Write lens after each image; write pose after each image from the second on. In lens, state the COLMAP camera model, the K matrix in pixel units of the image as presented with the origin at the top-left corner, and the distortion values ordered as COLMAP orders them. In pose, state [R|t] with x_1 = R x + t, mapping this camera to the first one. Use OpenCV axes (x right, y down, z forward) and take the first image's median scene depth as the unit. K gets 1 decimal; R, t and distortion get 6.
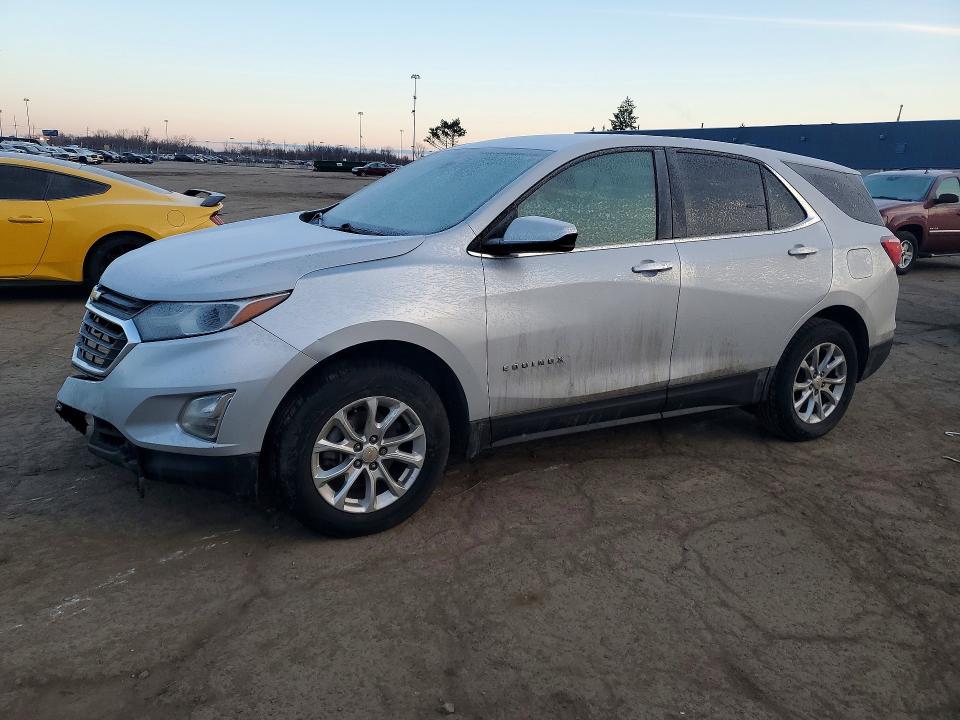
lens RADIAL K [[750.9, 0, 476.6], [0, 750.9, 360.7], [0, 0, 1]] dist [-0.000718, 0.049595]
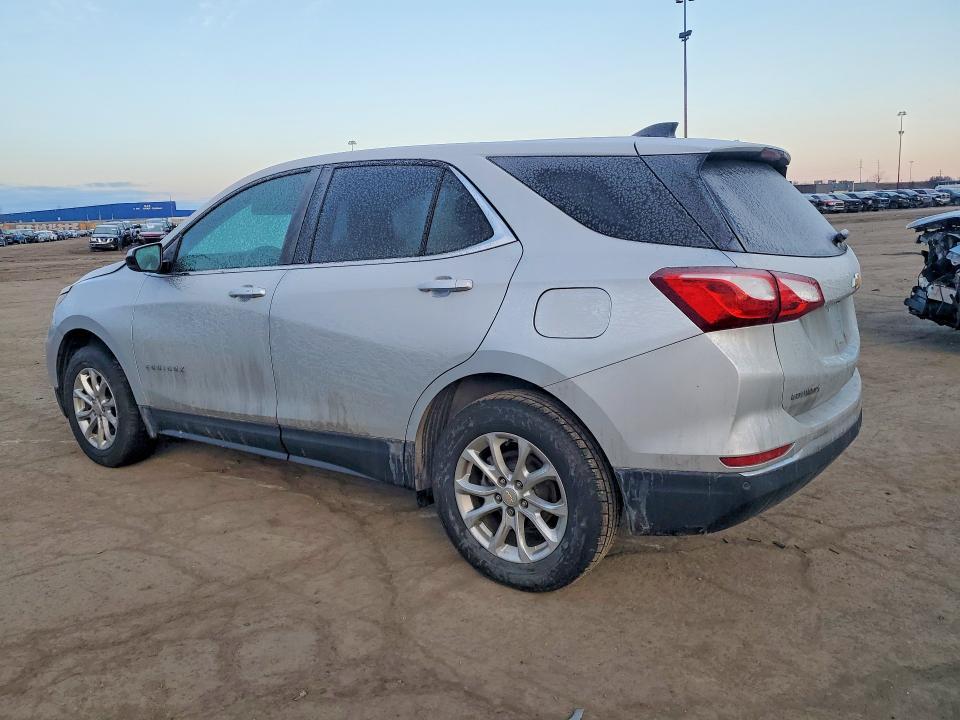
lens RADIAL K [[726.2, 0, 473.9], [0, 726.2, 359.1], [0, 0, 1]] dist [0.055801, -0.065221]
pose [[0.425570, 0.099112, -0.899482, 1.375195], [-0.185786, 0.982380, 0.020345, -0.127374], [0.885649, 0.158453, 0.436485, 0.970070]]
